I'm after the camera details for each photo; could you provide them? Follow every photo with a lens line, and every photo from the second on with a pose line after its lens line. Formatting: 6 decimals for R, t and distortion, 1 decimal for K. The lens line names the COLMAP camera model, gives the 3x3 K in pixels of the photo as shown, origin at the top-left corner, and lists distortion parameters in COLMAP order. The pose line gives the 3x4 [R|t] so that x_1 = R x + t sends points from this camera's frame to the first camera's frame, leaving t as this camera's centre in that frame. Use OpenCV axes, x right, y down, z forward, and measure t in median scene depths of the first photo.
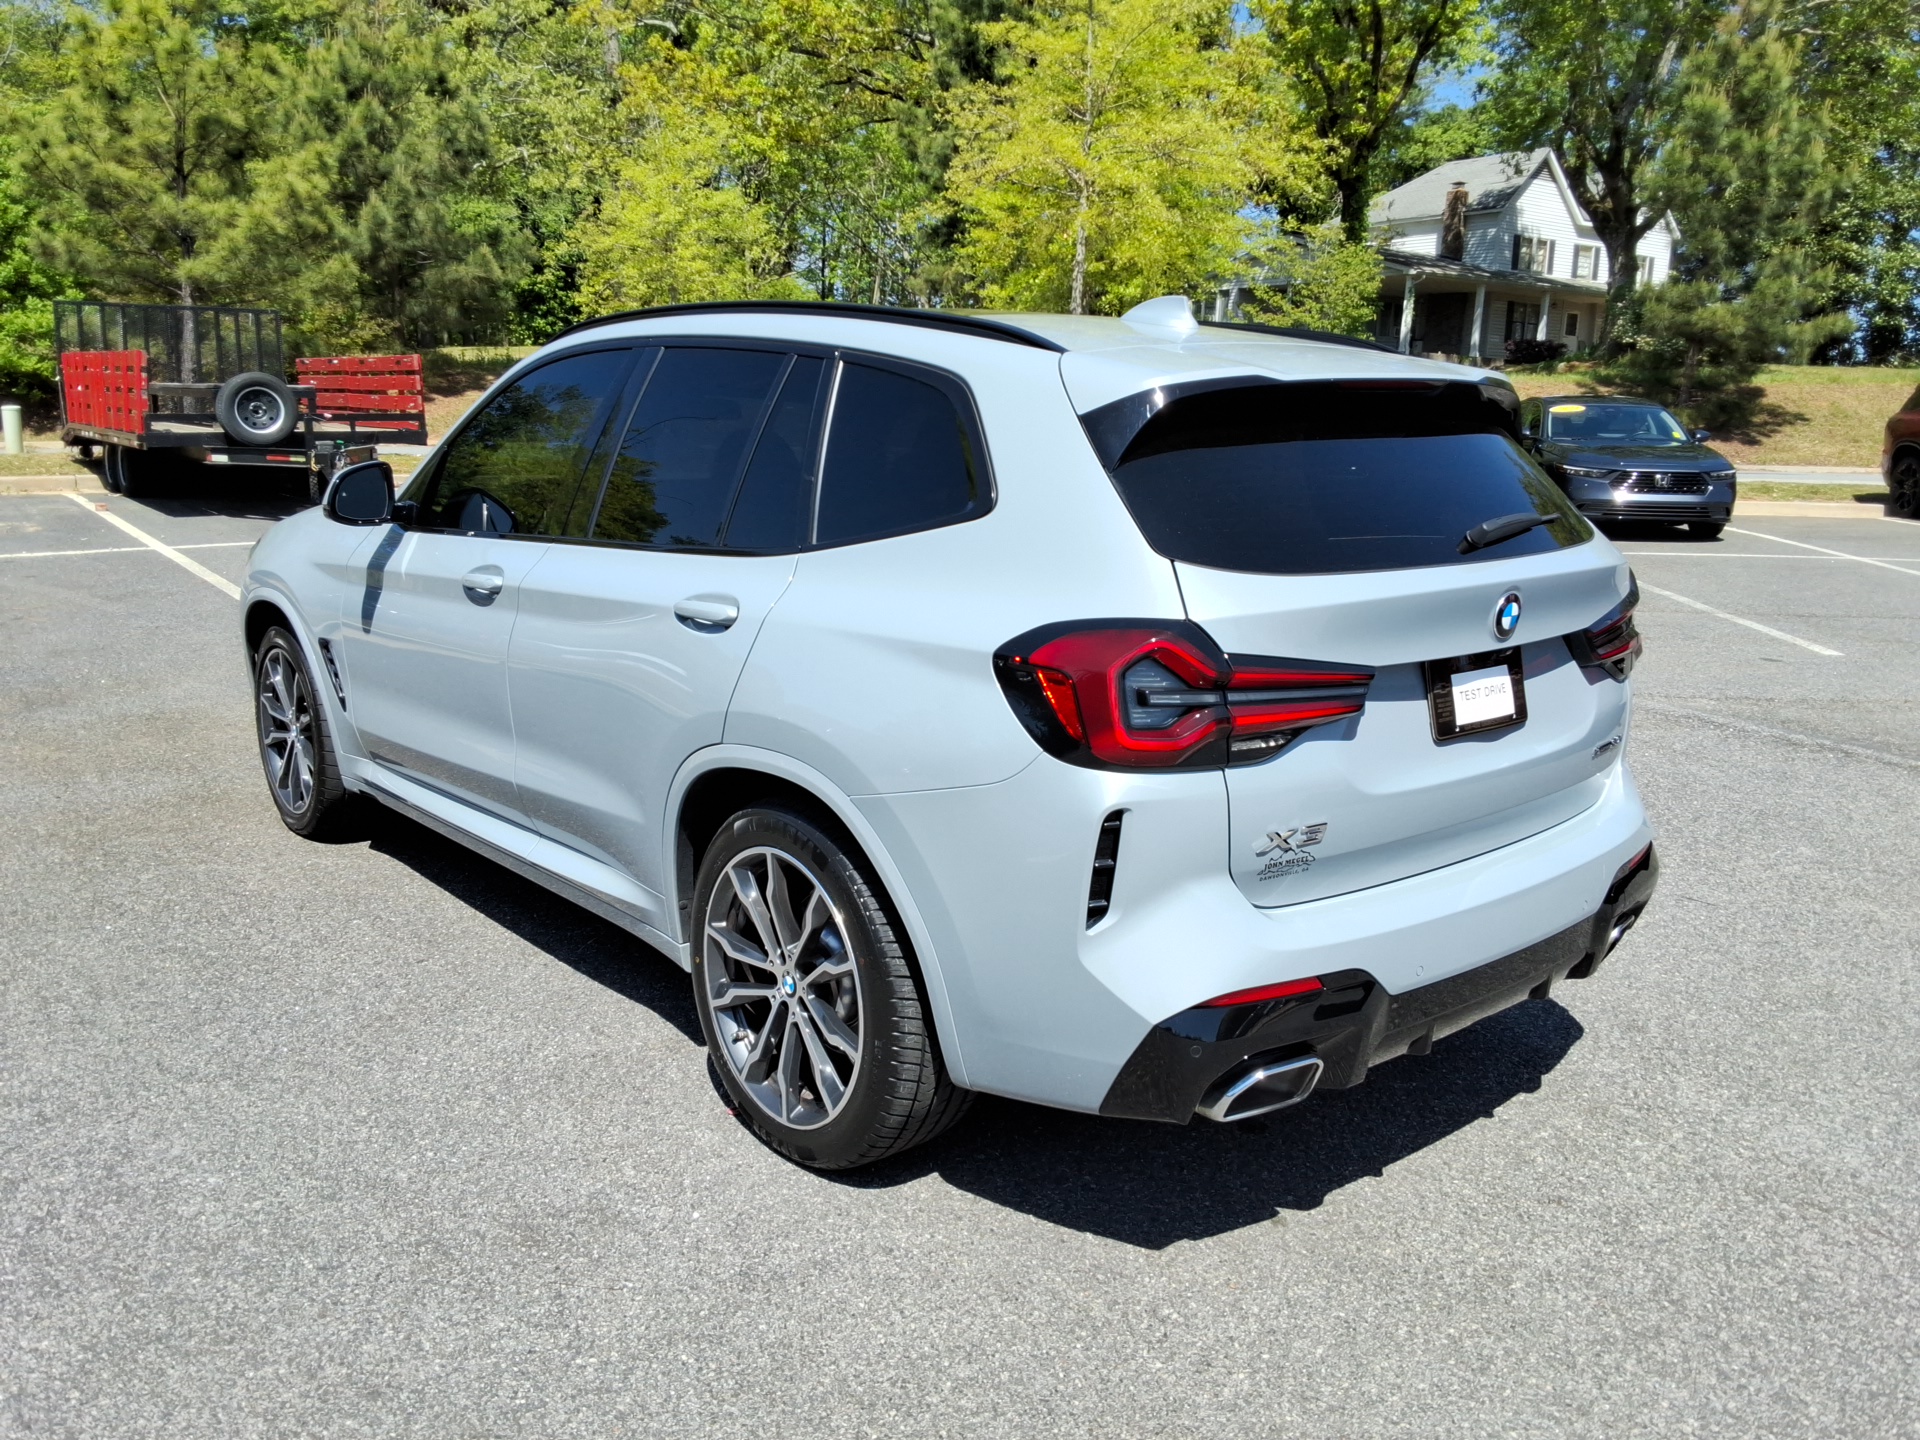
lens RADIAL K [[1536.6, 0, 973.1], [0, 1536.6, 712.1], [0, 0, 1]] dist [0.126183, -0.197239]
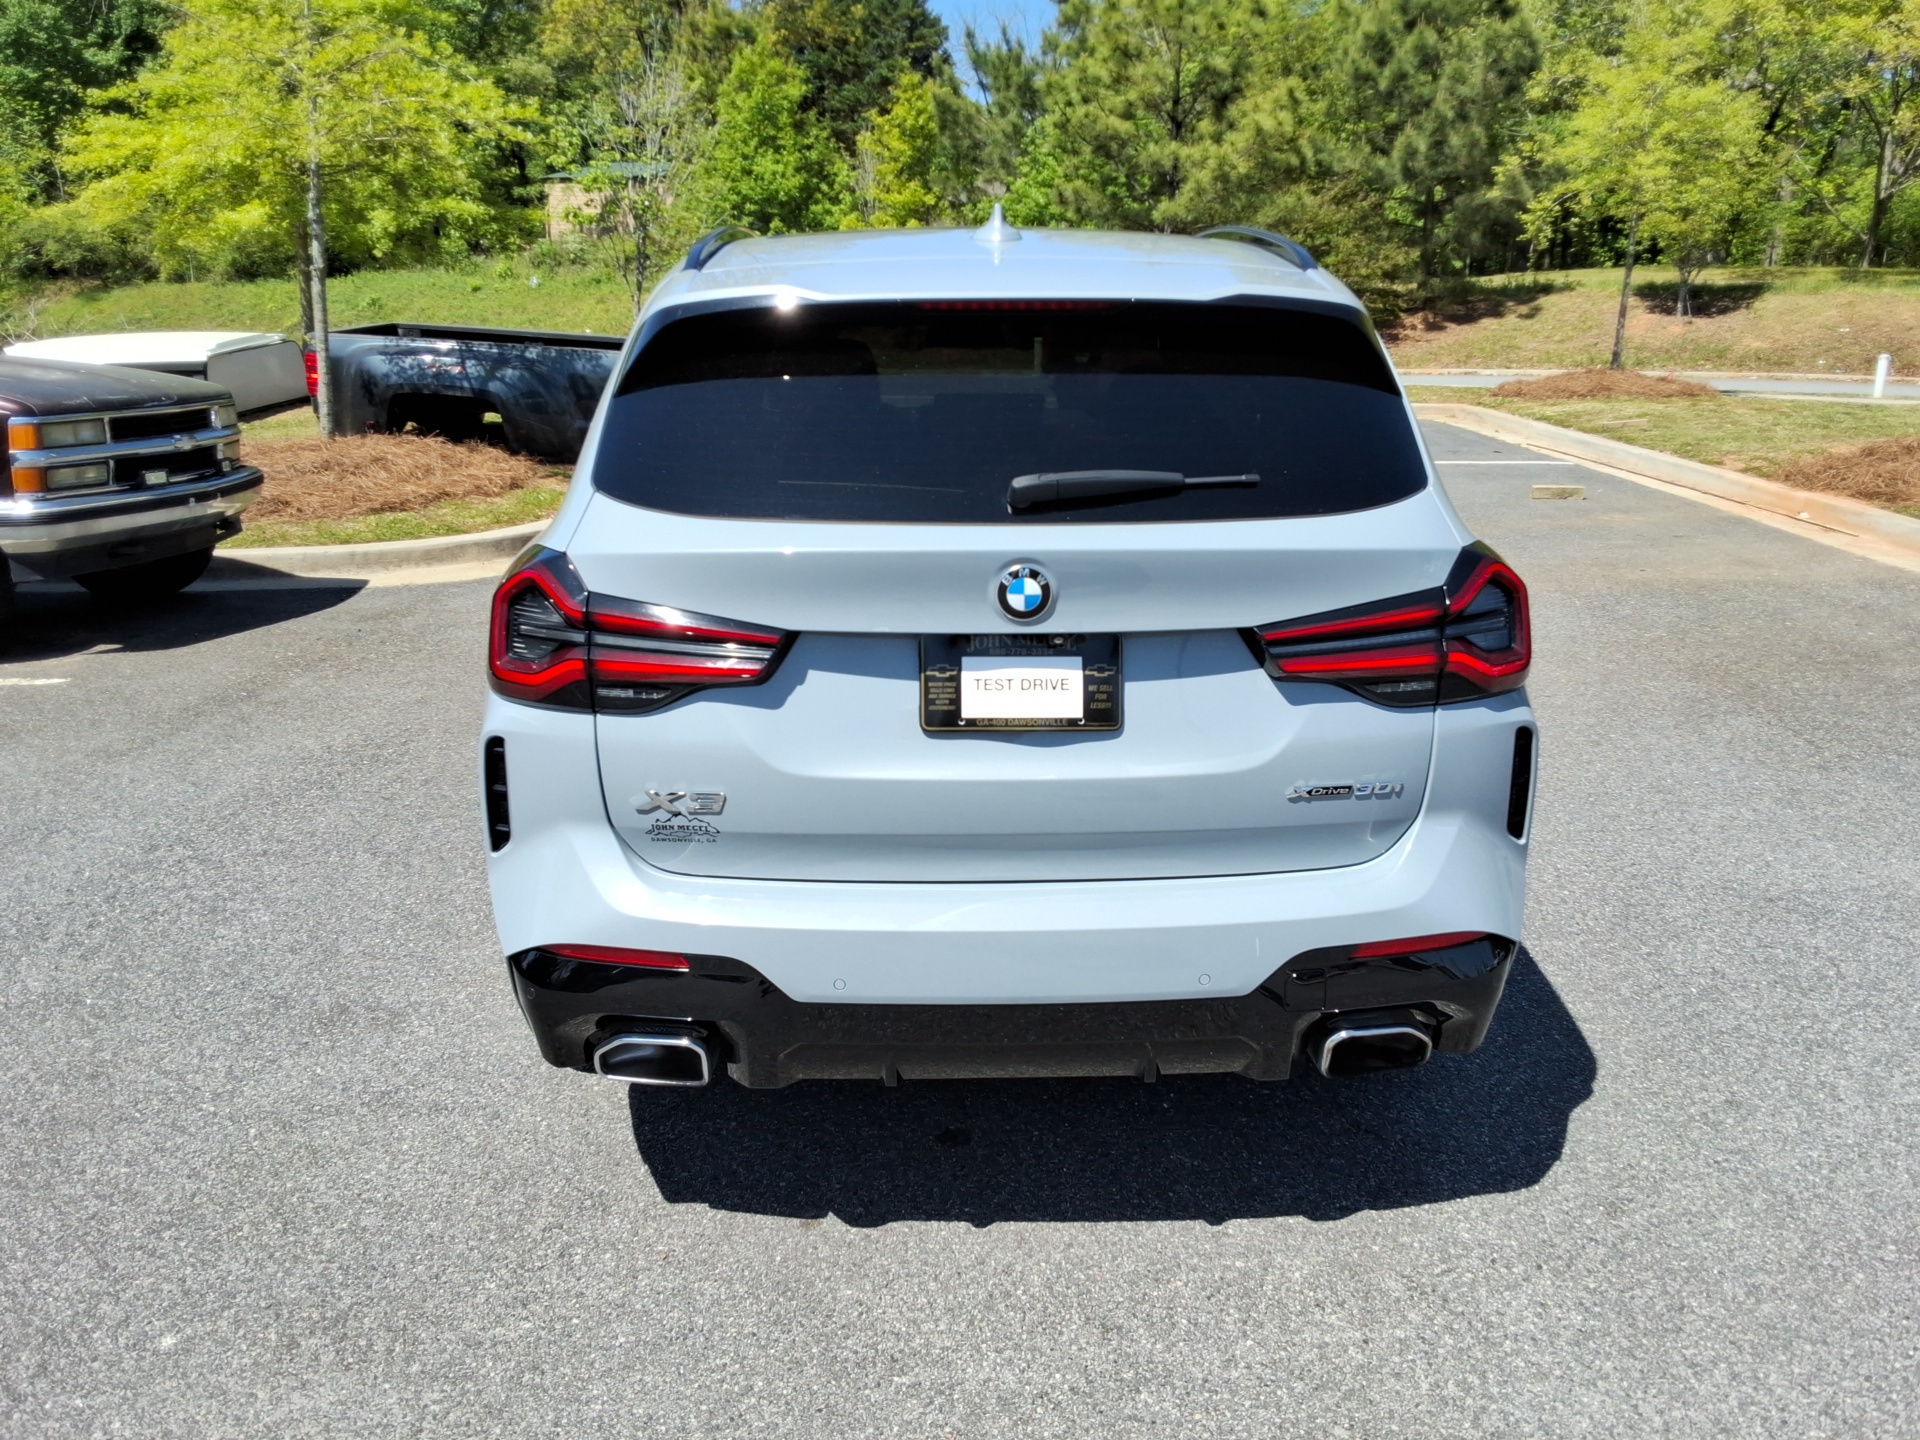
lens RADIAL K [[1536.6, 0, 973.1], [0, 1536.6, 712.1], [0, 0, 1]] dist [0.126183, -0.197239]
pose [[0.780128, 0.150525, -0.607242, 0.115972], [-0.124000, 0.988571, 0.085745, -0.009372], [0.613209, 0.008406, 0.789876, 0.049217]]
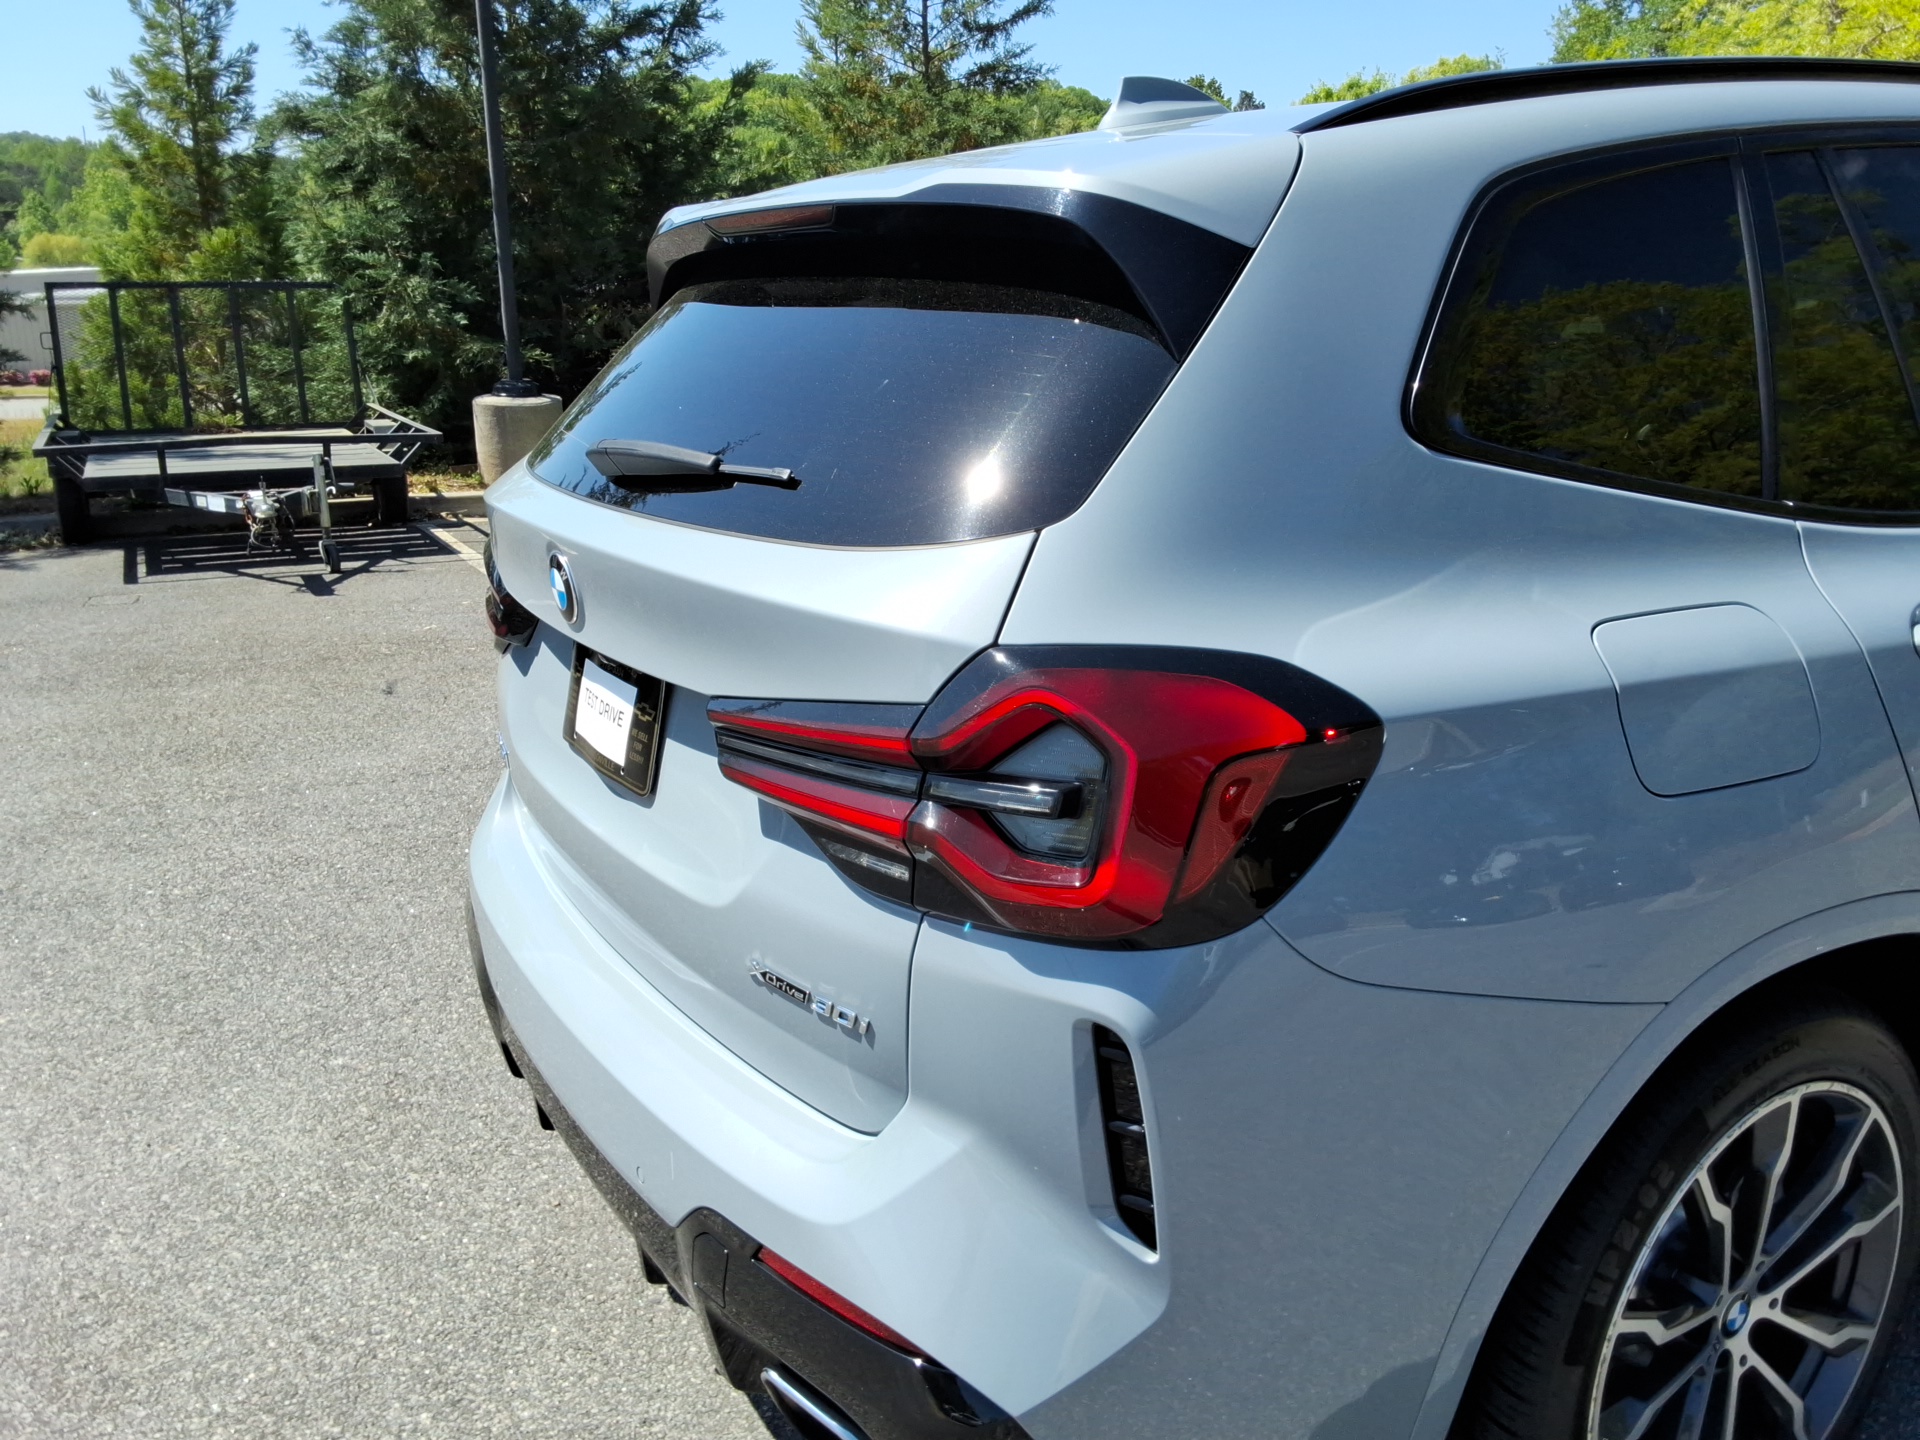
lens RADIAL K [[1536.6, 0, 973.1], [0, 1536.6, 712.1], [0, 0, 1]] dist [0.126183, -0.197239]
pose [[-0.156998, 0.251554, -0.955025, 0.132010], [-0.189633, 0.941344, 0.279125, -0.031446], [0.969222, 0.224926, -0.100086, 0.174630]]
